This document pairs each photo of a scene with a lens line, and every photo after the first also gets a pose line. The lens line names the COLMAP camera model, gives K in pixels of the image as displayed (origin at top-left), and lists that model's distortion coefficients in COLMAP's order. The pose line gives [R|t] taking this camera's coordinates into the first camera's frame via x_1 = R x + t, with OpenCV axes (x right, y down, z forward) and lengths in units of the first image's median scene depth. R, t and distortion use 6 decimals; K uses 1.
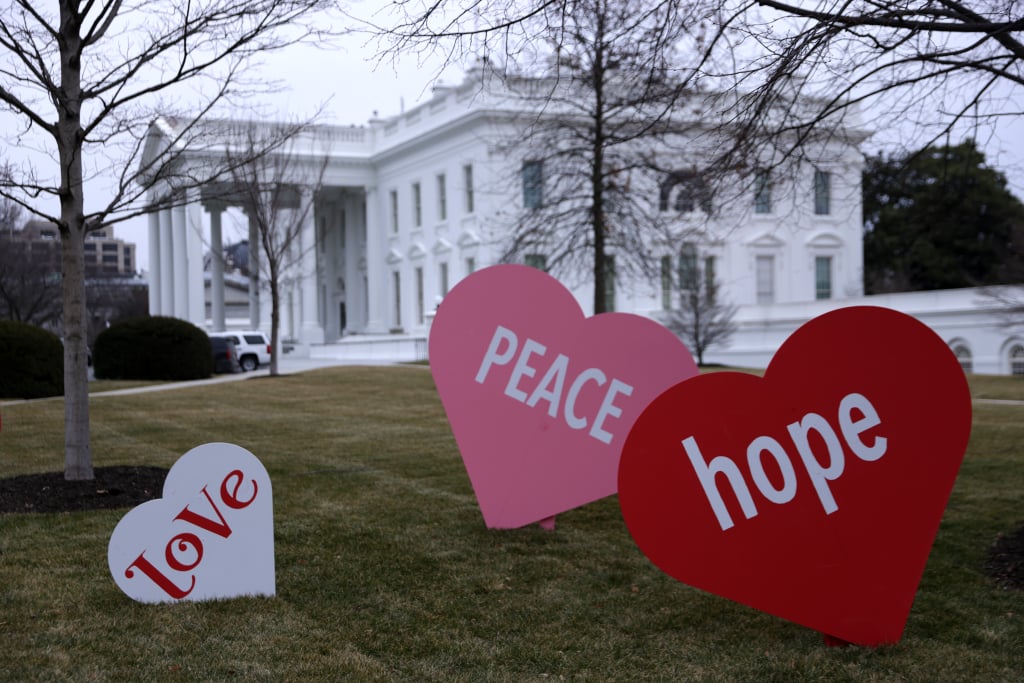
lens RADIAL K [[1203.1, 0, 509.1], [0, 1203.1, 347.9], [0, 0, 1]] dist [0.072643, 0.000000]
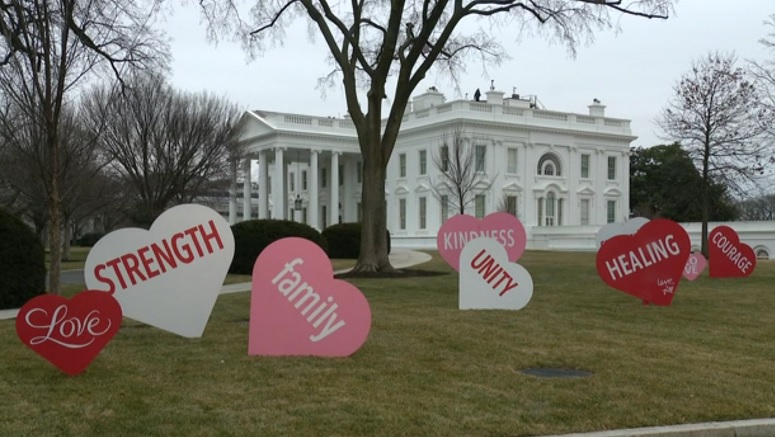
lens RADIAL K [[726.2, 0, 381.6], [0, 726.2, 226.5], [0, 0, 1]] dist [0.104963, -0.015841]
pose [[0.993533, 0.032671, 0.108745, -0.225000], [-0.029917, 0.999191, -0.026862, 0.006894], [-0.109535, 0.023435, 0.993707, -0.111400]]
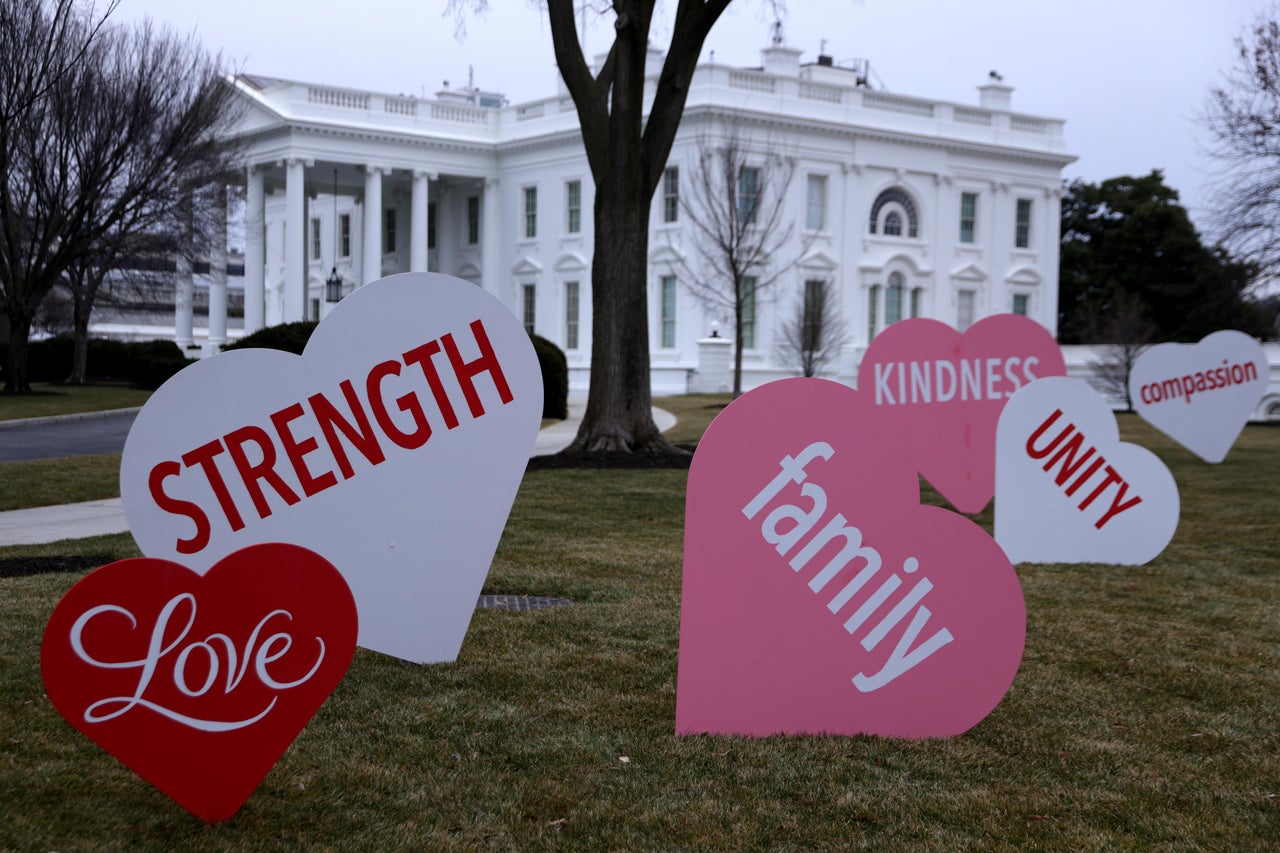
lens RADIAL K [[1583.2, 0, 622.5], [0, 1583.2, 410.5], [0, 0, 1]] dist [0.071647, 0.000000]
pose [[0.981680, 0.040189, 0.186252, -0.239369], [-0.043333, 0.998978, 0.012837, 0.006933], [-0.185546, -0.020673, 0.982418, -0.091336]]
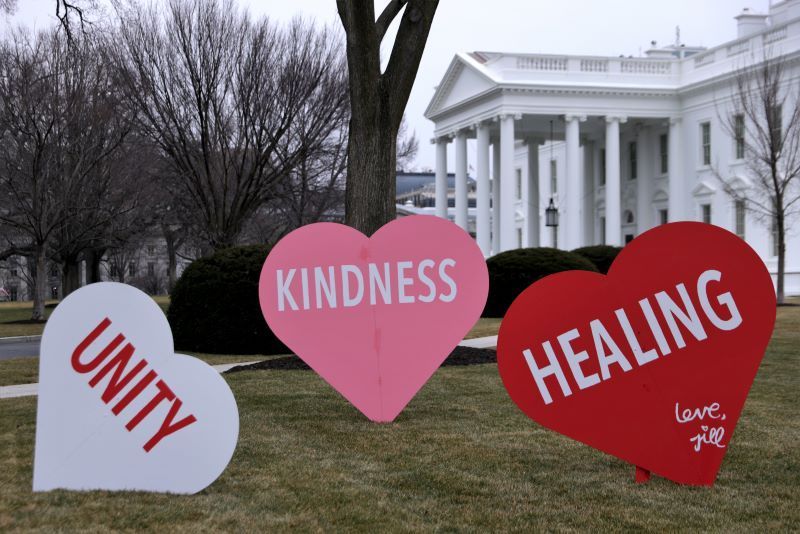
lens RADIAL K [[1259.3, 0, 396.2], [0, 1259.3, 270.7], [0, 0, 1]] dist [0.134470, 0.000000]
pose [[0.985356, 0.020014, -0.169328, -0.173195], [-0.021670, 0.999734, -0.007940, 0.004719], [0.169124, 0.011493, 0.985528, -0.069178]]
